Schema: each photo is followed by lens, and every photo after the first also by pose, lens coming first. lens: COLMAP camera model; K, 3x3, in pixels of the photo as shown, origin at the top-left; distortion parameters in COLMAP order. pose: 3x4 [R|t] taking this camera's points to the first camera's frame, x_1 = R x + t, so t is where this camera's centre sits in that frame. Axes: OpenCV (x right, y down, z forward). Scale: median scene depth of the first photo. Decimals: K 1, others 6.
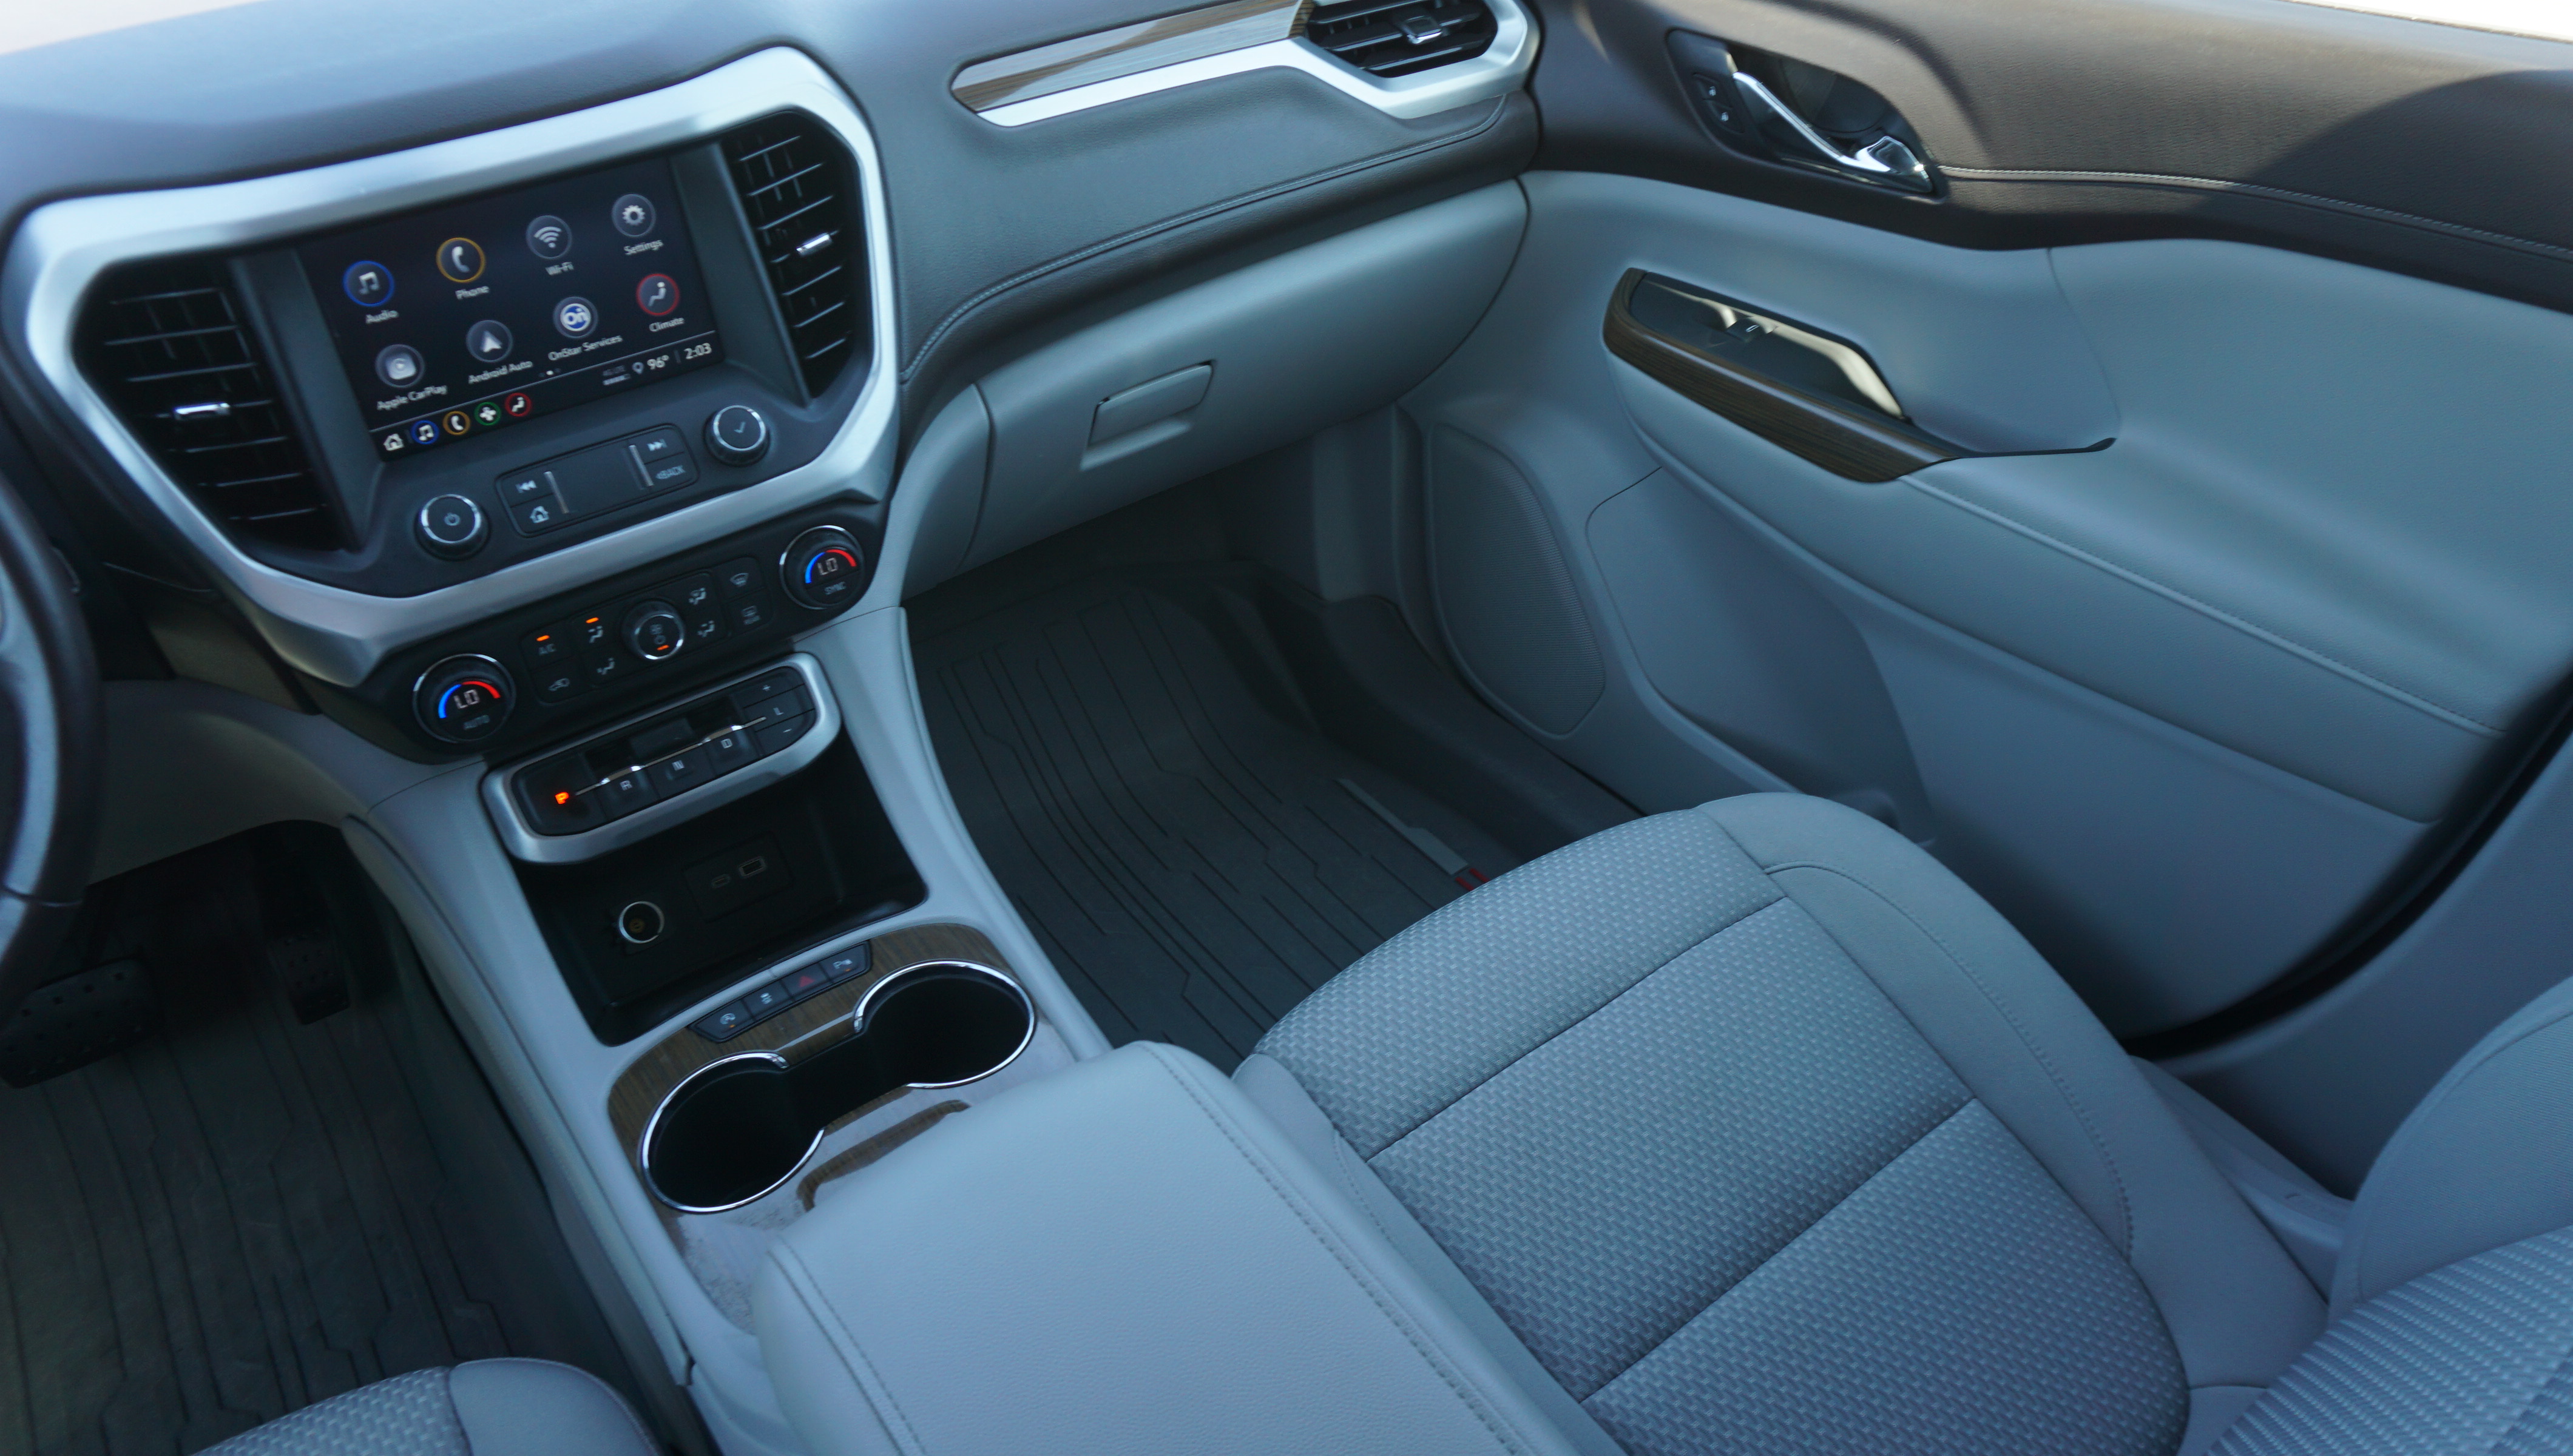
lens RADIAL K [[1714.7, 0, 1277.9], [0, 1714.7, 711.6], [0, 0, 1]] dist [-0.023886, 0.004316]
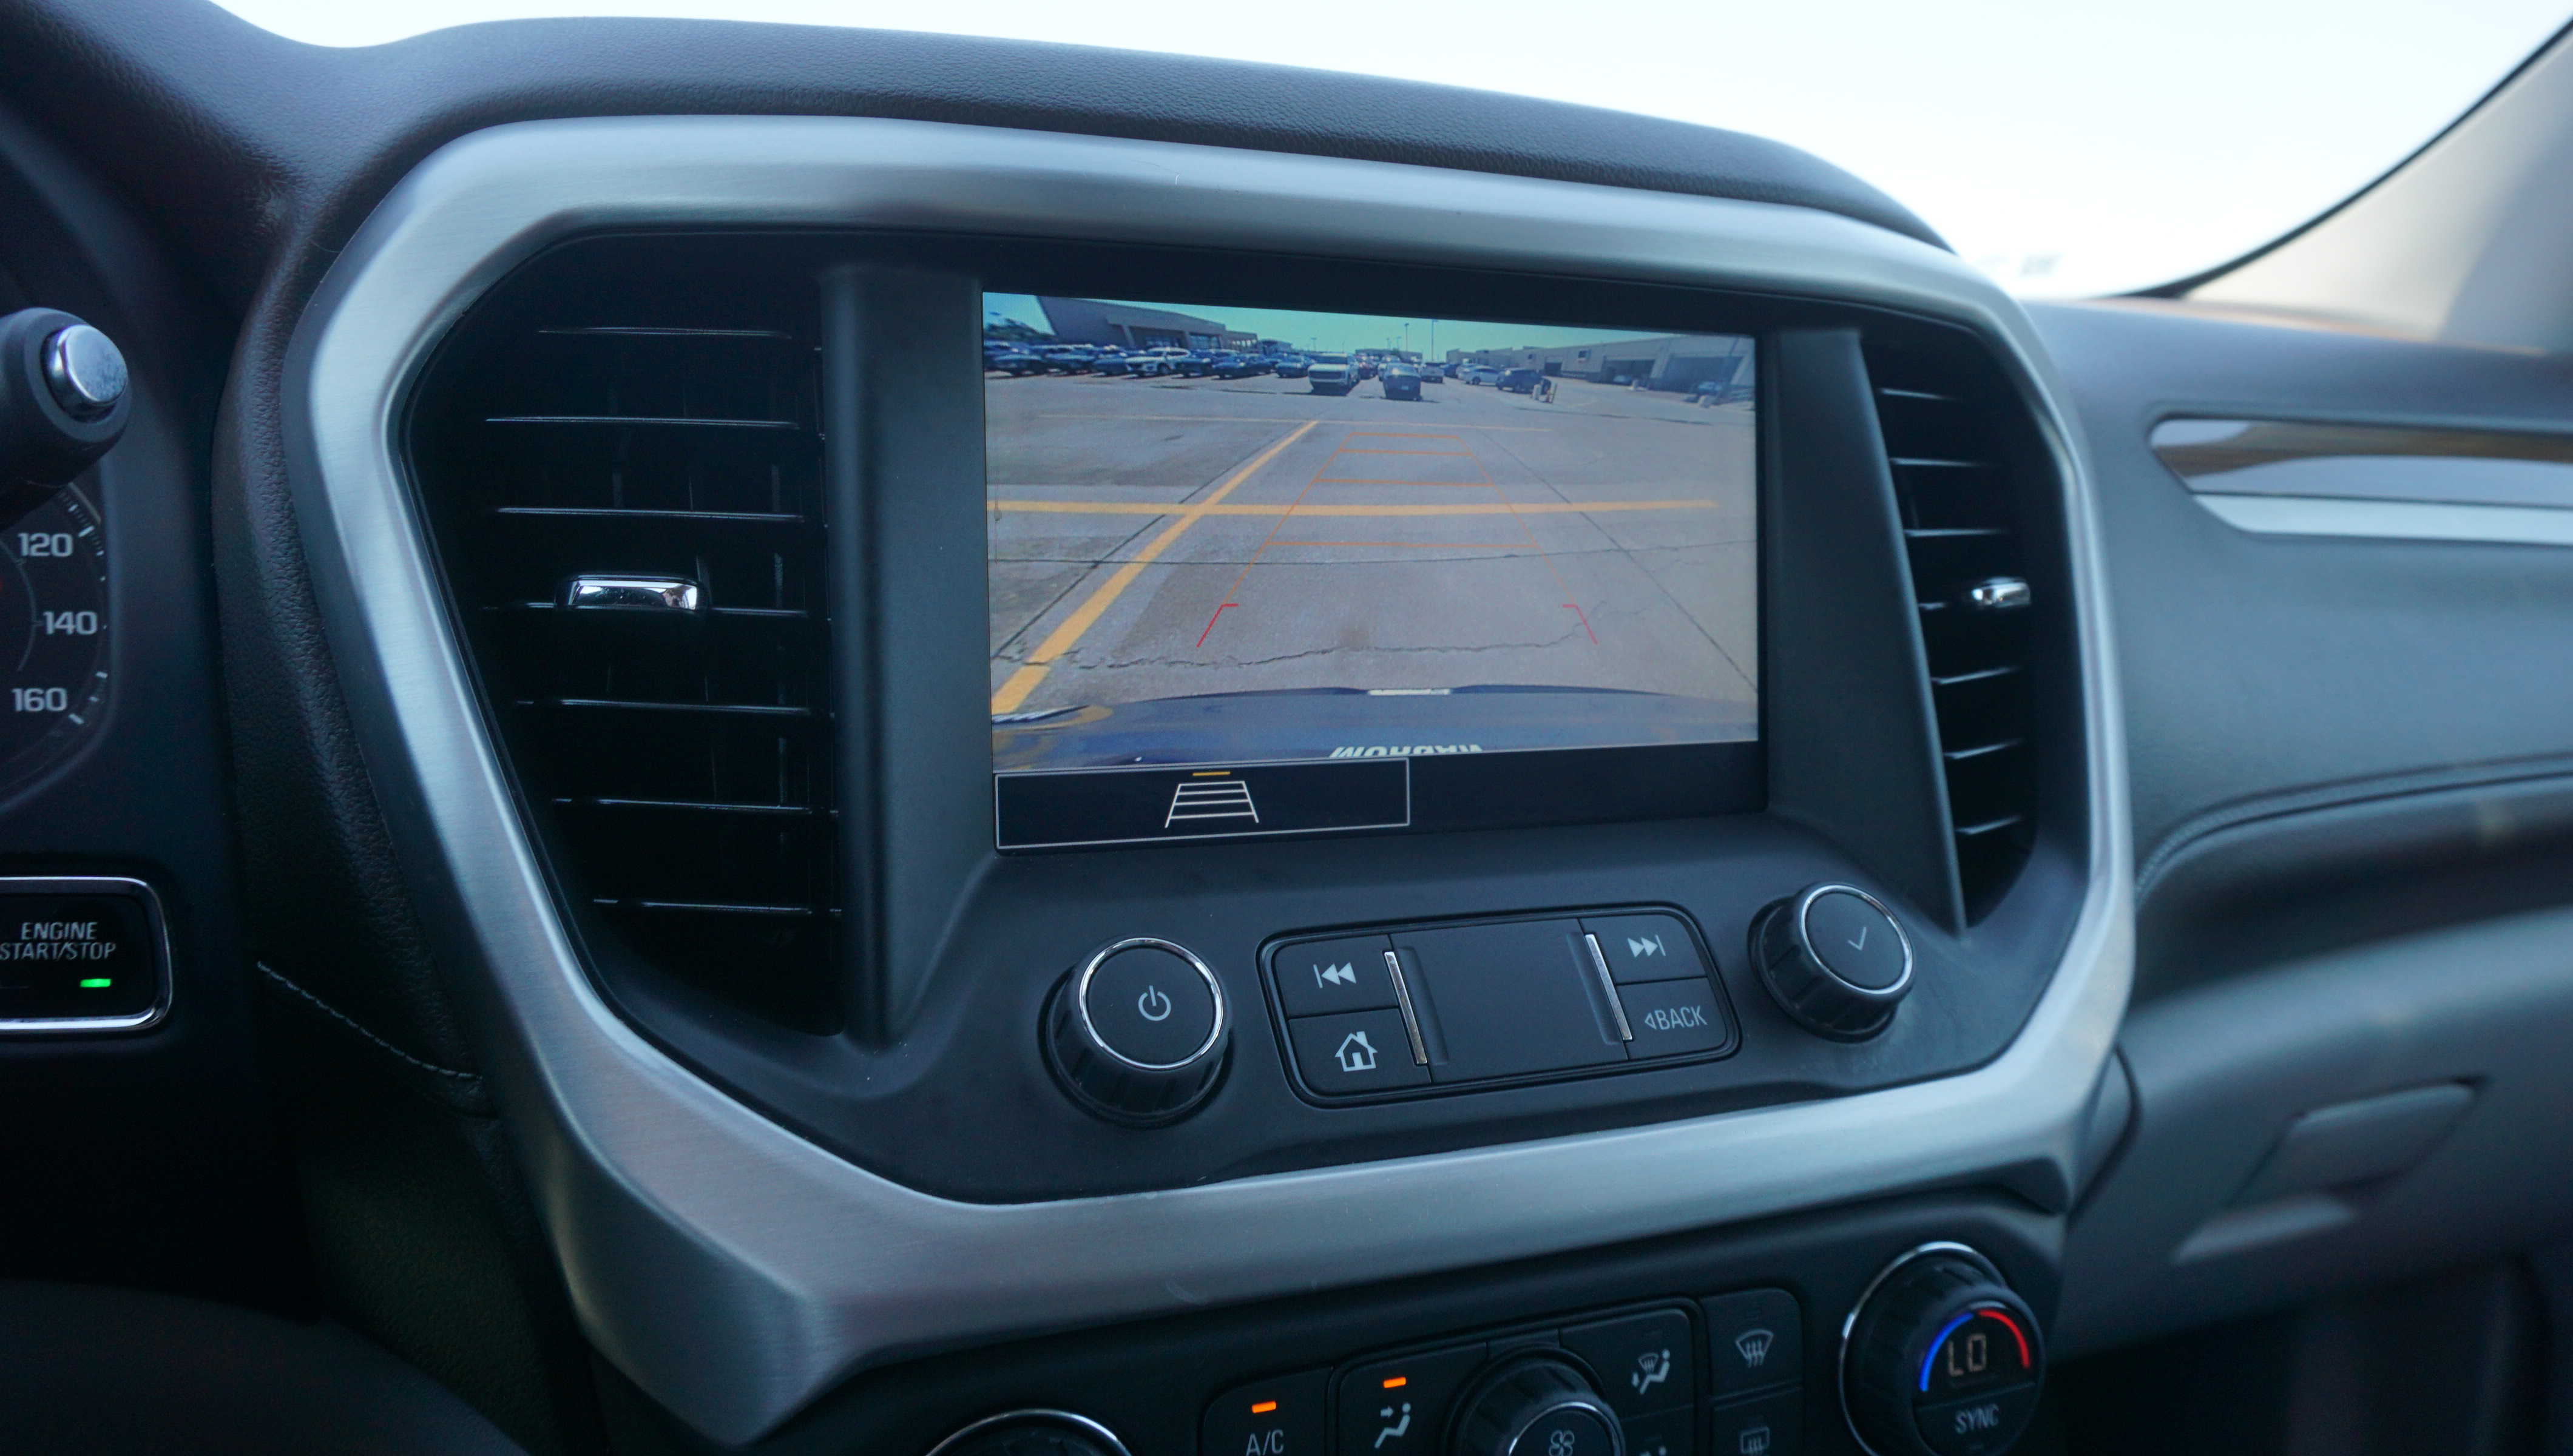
lens RADIAL K [[1735.5, 0, 1300.3], [0, 1735.5, 727.3], [0, 0, 1]] dist [-0.051545, 0.036805]
pose [[0.967544, 0.106322, -0.229249, -0.338354], [-0.199971, 0.876781, -0.437339, -0.012092], [0.154502, 0.468988, 0.869586, 0.596422]]
